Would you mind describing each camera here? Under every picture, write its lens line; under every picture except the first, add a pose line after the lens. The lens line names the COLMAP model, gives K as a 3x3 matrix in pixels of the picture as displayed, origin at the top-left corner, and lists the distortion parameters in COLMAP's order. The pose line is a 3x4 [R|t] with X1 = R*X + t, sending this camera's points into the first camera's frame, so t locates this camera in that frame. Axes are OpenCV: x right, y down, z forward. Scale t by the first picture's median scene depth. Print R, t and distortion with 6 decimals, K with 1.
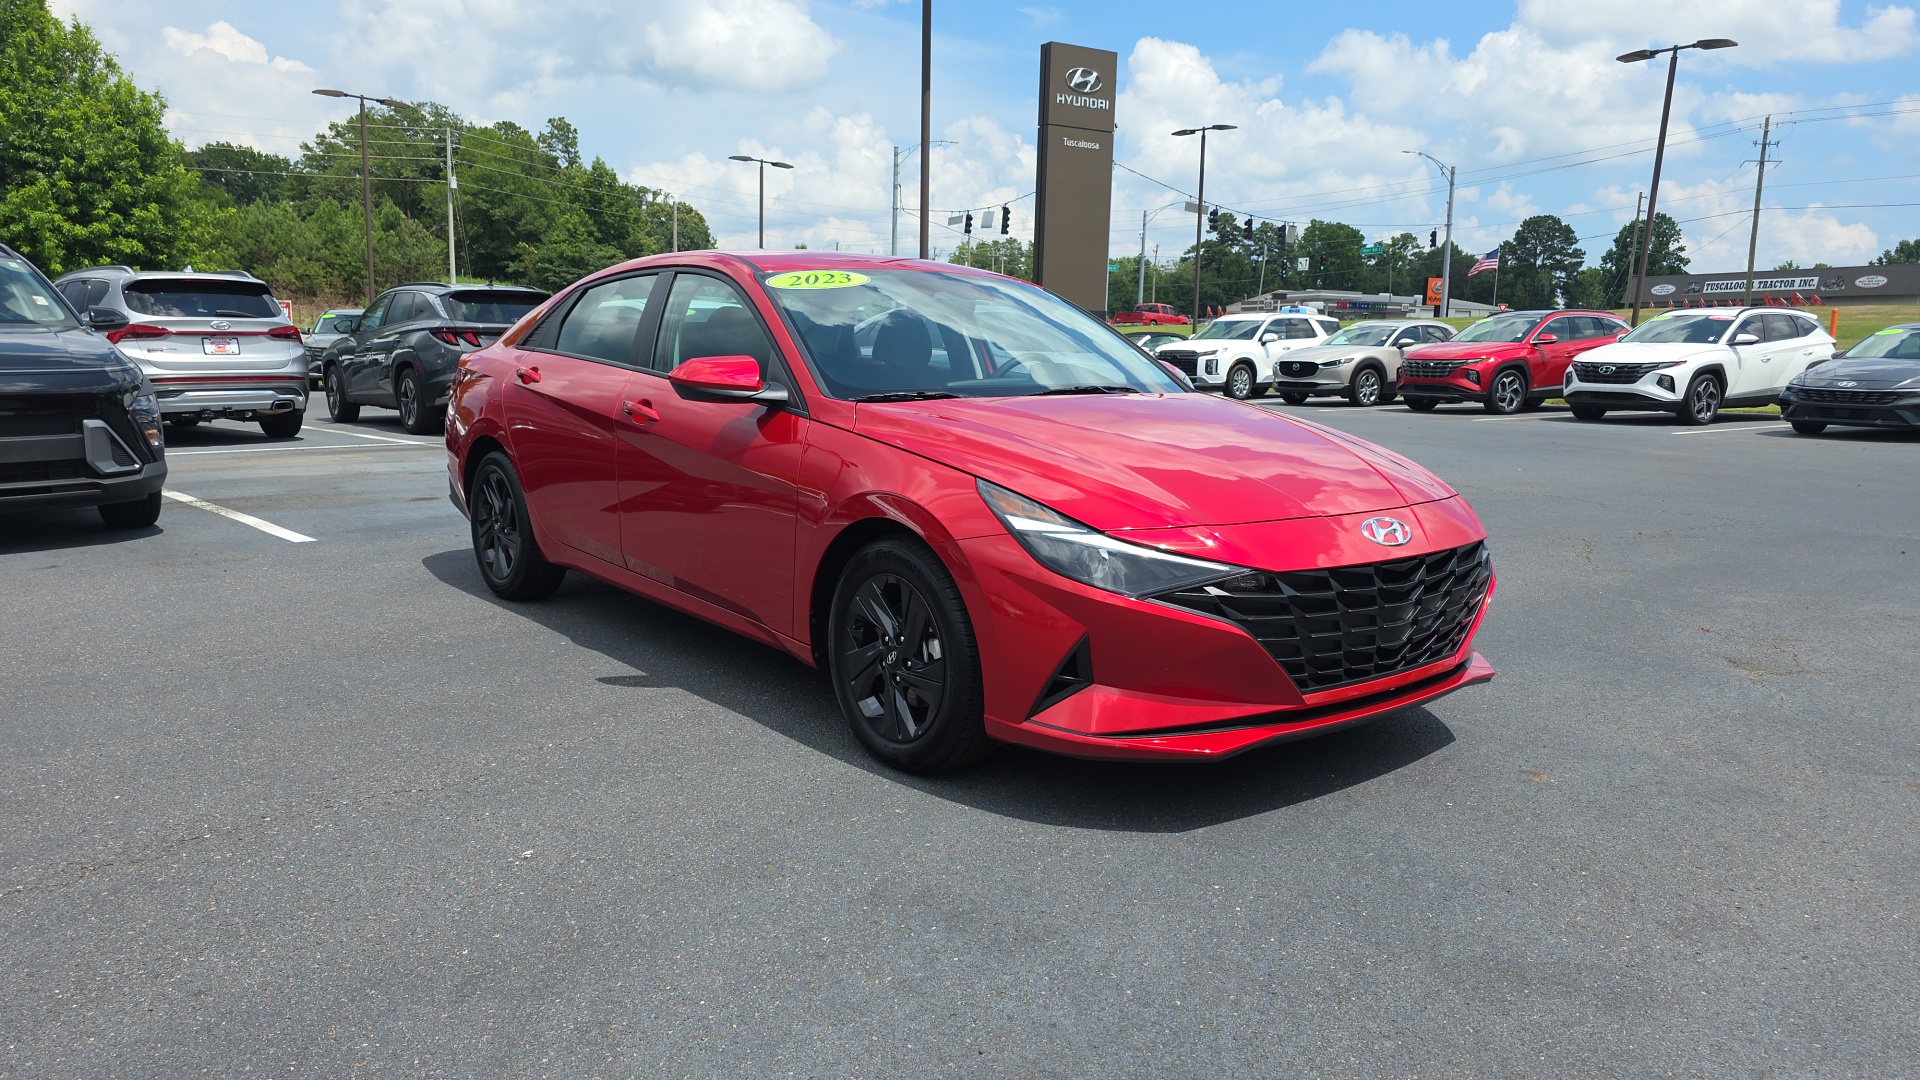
lens RADIAL K [[1301.8, 0, 971.1], [0, 1301.8, 549.0], [0, 0, 1]] dist [0.036310, -0.040123]
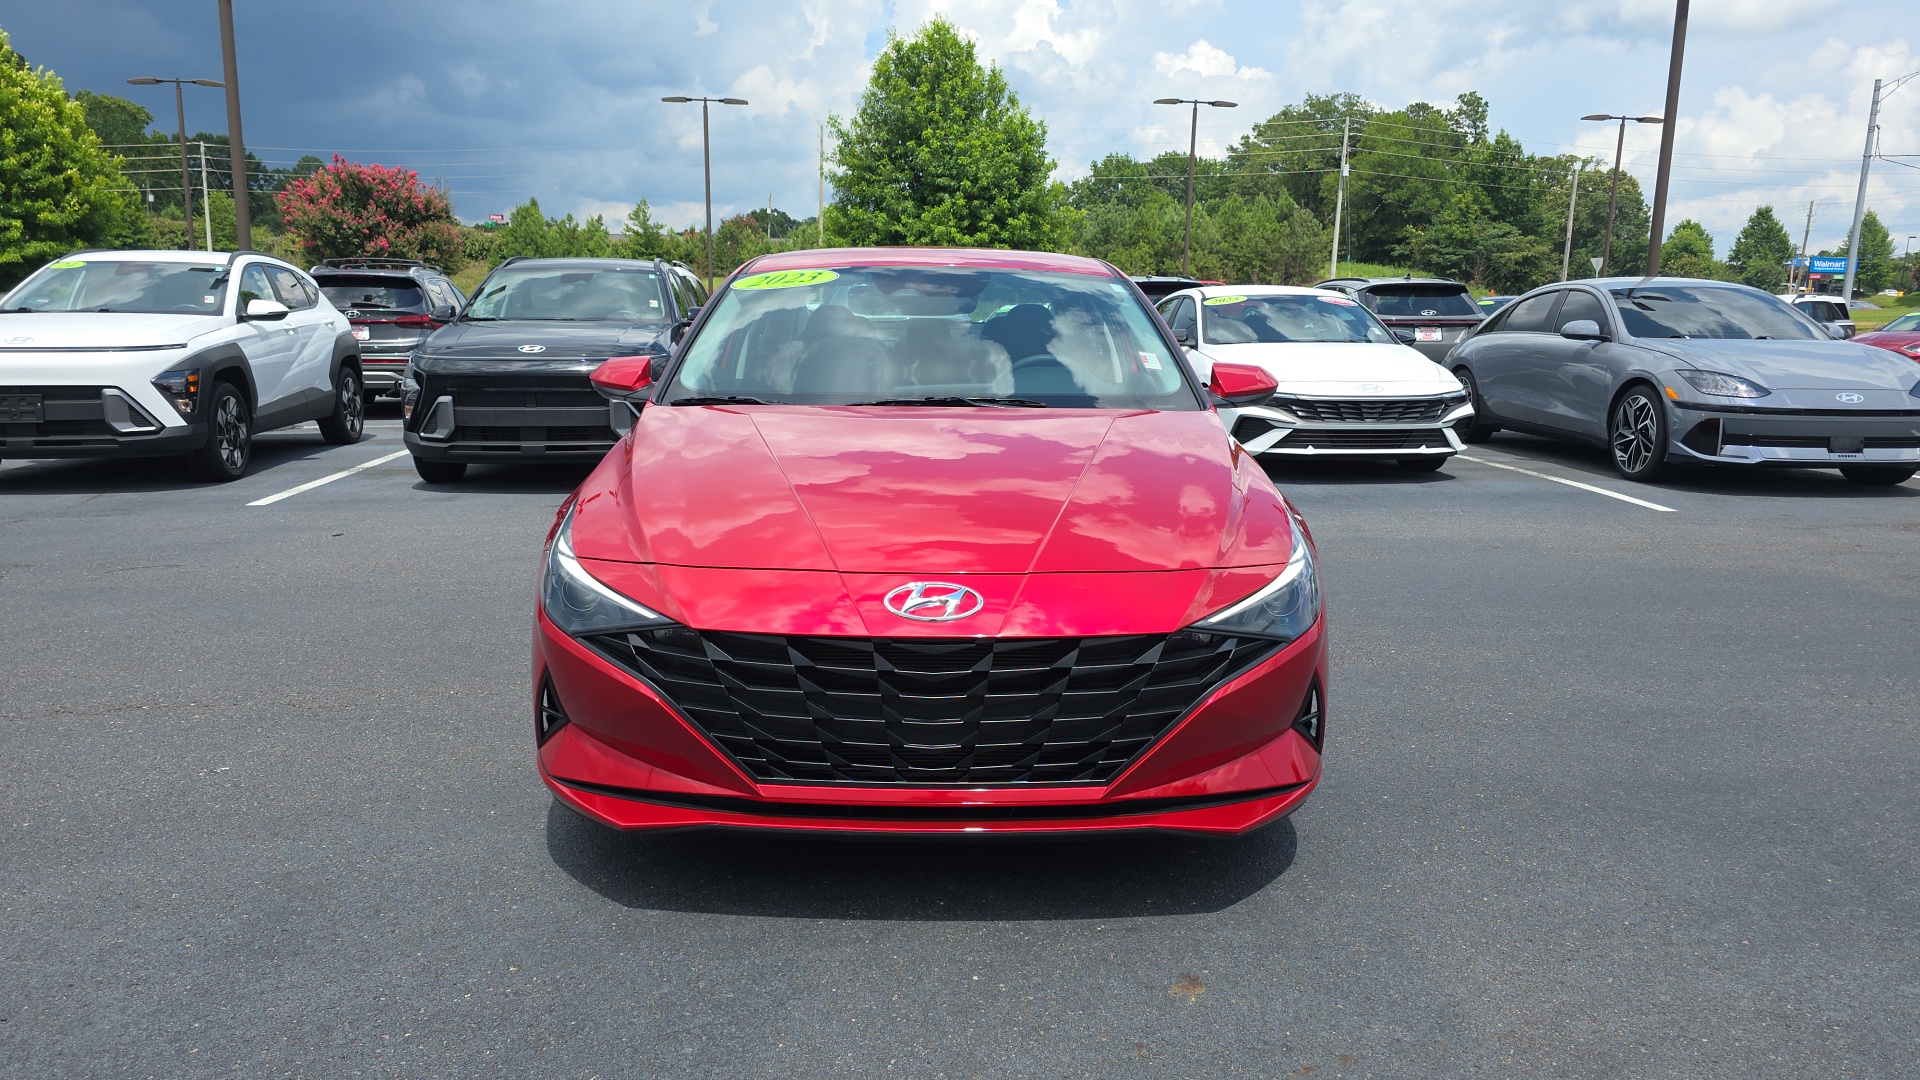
lens RADIAL K [[1298.4, 0, 952.4], [0, 1298.4, 535.9], [0, 0, 1]] dist [0.058592, -0.066492]
pose [[0.767938, 0.097062, -0.633127, 0.109910], [-0.094955, 0.994781, 0.037331, -0.011004], [0.633447, 0.031451, 0.773147, 0.056876]]
